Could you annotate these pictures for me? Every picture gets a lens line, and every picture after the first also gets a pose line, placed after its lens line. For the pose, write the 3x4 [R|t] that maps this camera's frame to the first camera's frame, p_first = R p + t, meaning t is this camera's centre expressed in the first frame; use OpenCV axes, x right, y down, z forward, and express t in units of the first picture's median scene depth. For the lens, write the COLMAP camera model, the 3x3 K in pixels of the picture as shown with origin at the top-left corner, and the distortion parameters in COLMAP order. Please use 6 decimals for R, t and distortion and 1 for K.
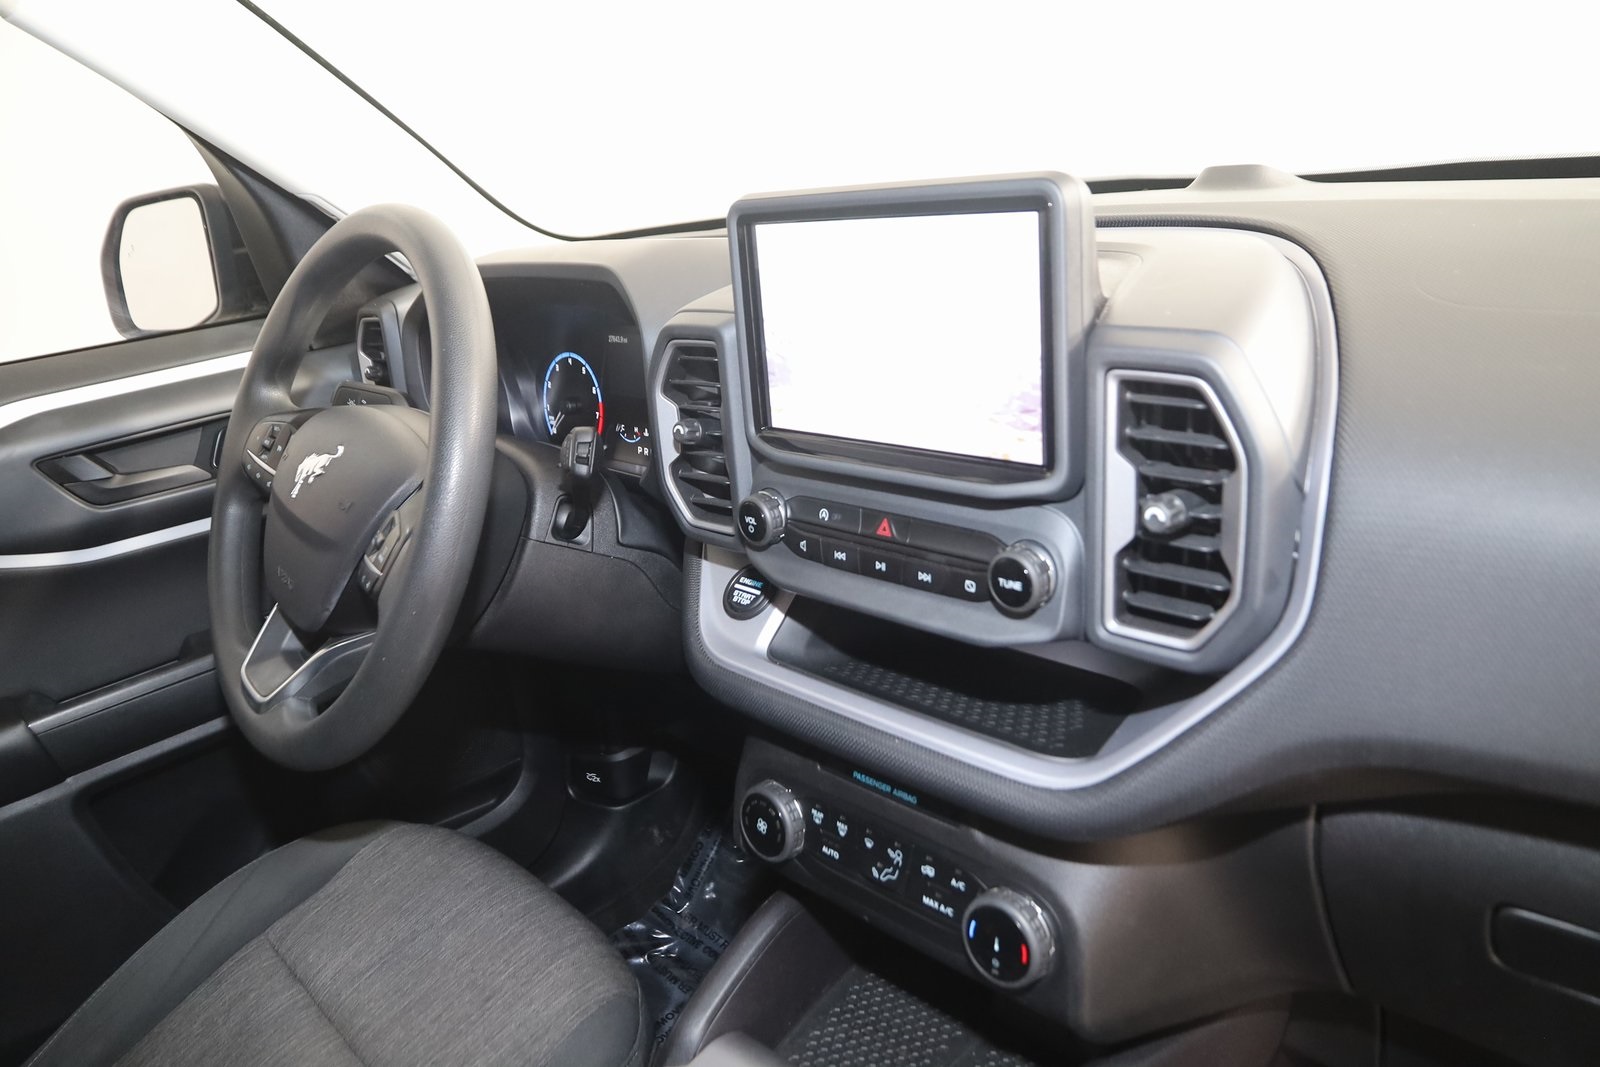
lens RADIAL K [[1073.9, 0, 800.0], [0, 1073.9, 533.5], [0, 0, 1]] dist [-0.104266, 0.003064]
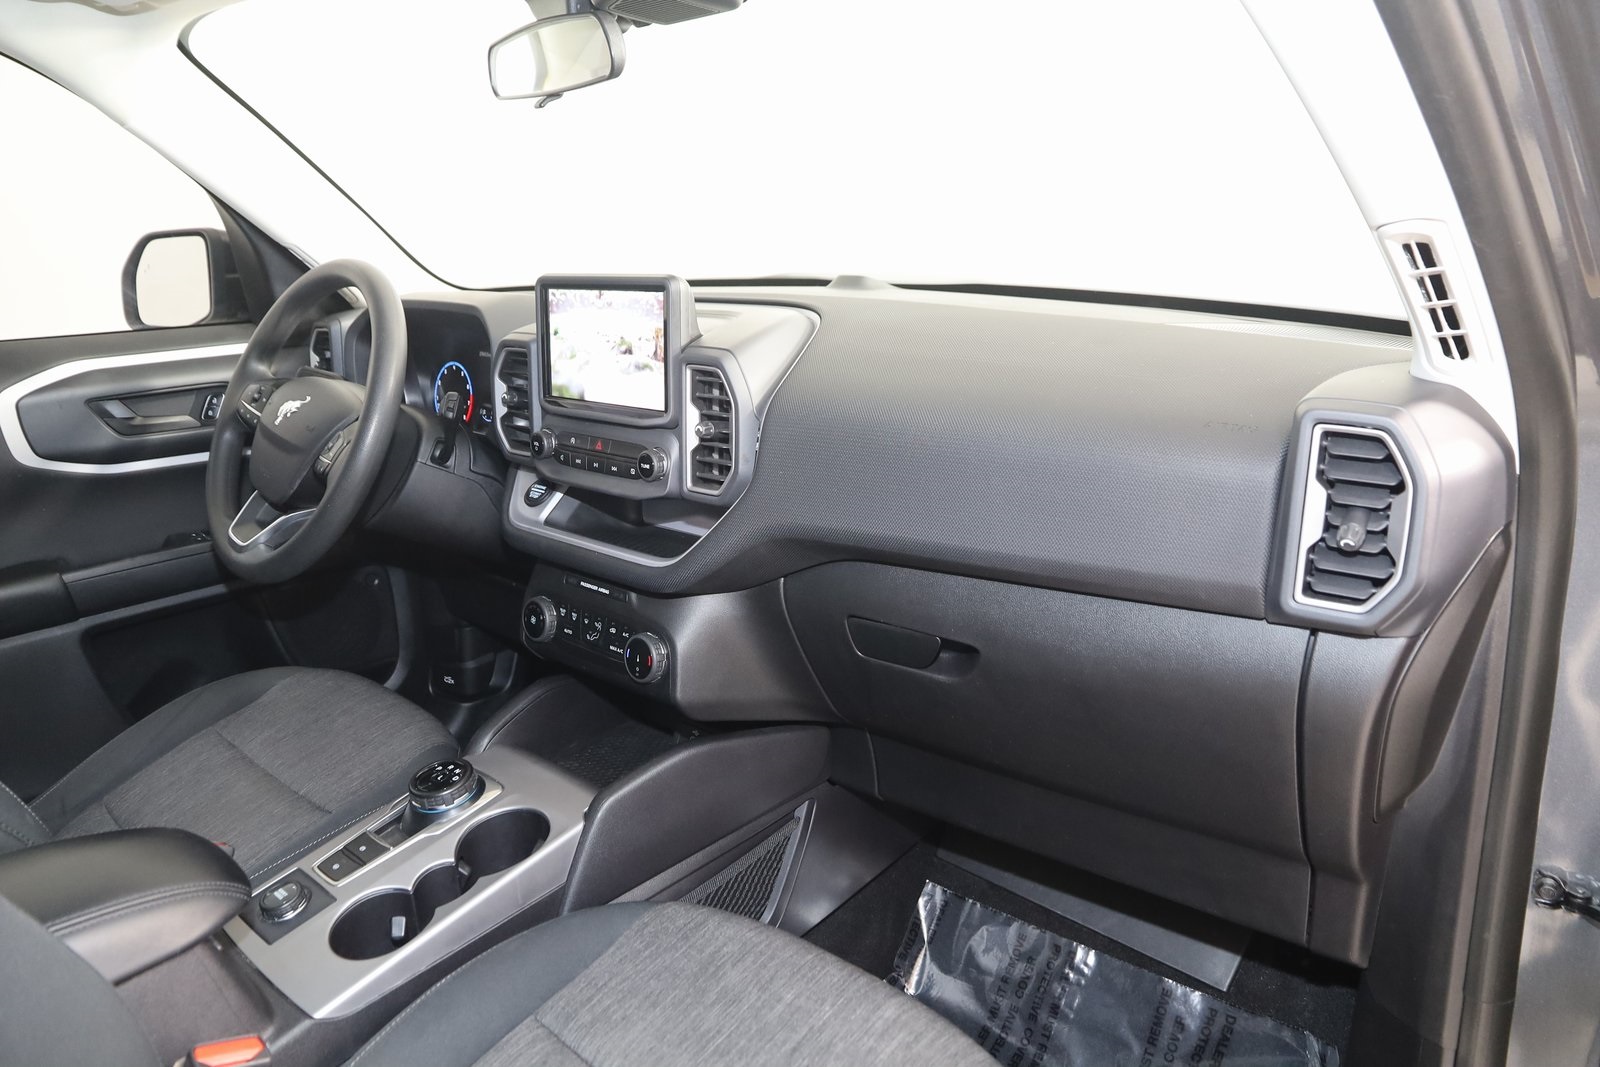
lens RADIAL K [[1073.9, 0, 800.0], [0, 1073.9, 533.5], [0, 0, 1]] dist [-0.104266, 0.003064]
pose [[0.993162, 0.070548, 0.093020, 0.221085], [-0.064139, 0.995470, -0.070182, 0.217740], [-0.097550, 0.063736, 0.993188, -0.786342]]
